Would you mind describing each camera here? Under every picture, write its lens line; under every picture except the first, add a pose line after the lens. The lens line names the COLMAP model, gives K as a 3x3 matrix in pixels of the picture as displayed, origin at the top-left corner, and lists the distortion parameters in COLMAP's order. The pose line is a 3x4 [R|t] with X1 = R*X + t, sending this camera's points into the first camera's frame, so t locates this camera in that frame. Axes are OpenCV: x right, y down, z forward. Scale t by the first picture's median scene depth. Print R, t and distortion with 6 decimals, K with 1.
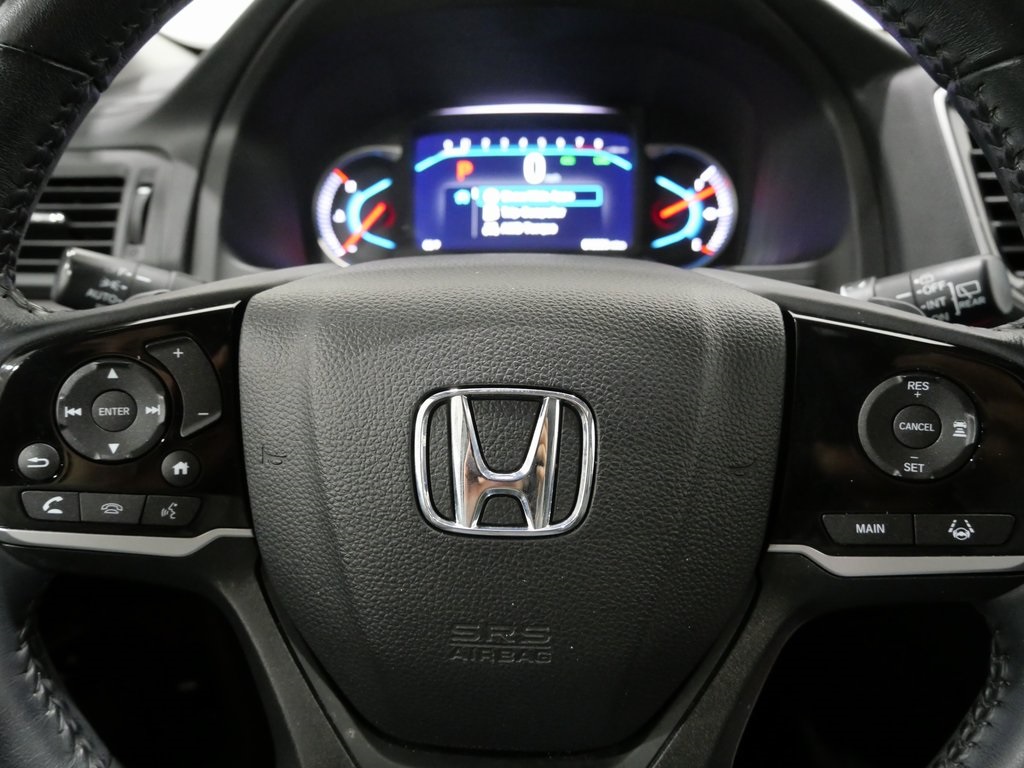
lens RADIAL K [[748.8, 0, 515.4], [0, 748.8, 384.1], [0, 0, 1]] dist [-0.029853, 0.000648]
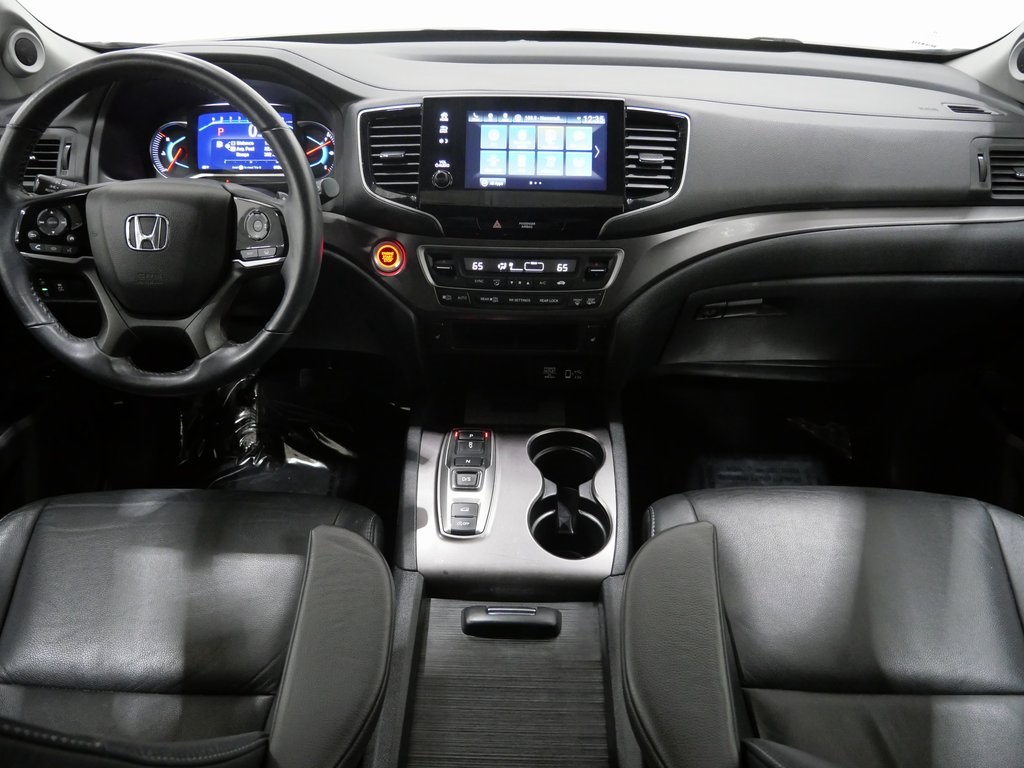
lens RADIAL K [[748.8, 0, 515.4], [0, 748.8, 384.1], [0, 0, 1]] dist [-0.029853, 0.000648]
pose [[0.999926, 0.007159, 0.009880, 0.795994], [-0.008417, 0.990969, 0.133824, 0.147662], [-0.008832, -0.133897, 0.990956, -1.275354]]
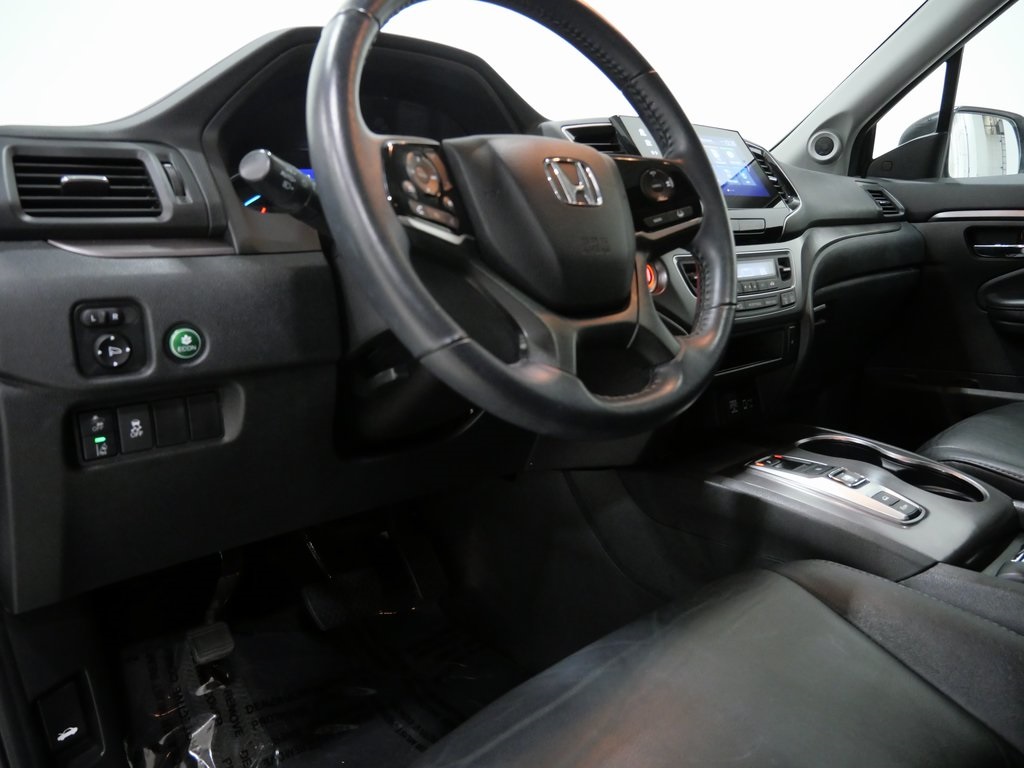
lens RADIAL K [[748.8, 0, 515.4], [0, 748.8, 384.1], [0, 0, 1]] dist [-0.029853, 0.000648]
pose [[0.730394, -0.145521, 0.667344, -0.850355], [0.320608, 0.935760, -0.146847, 0.456158], [-0.603104, 0.321212, 0.730129, -0.245330]]
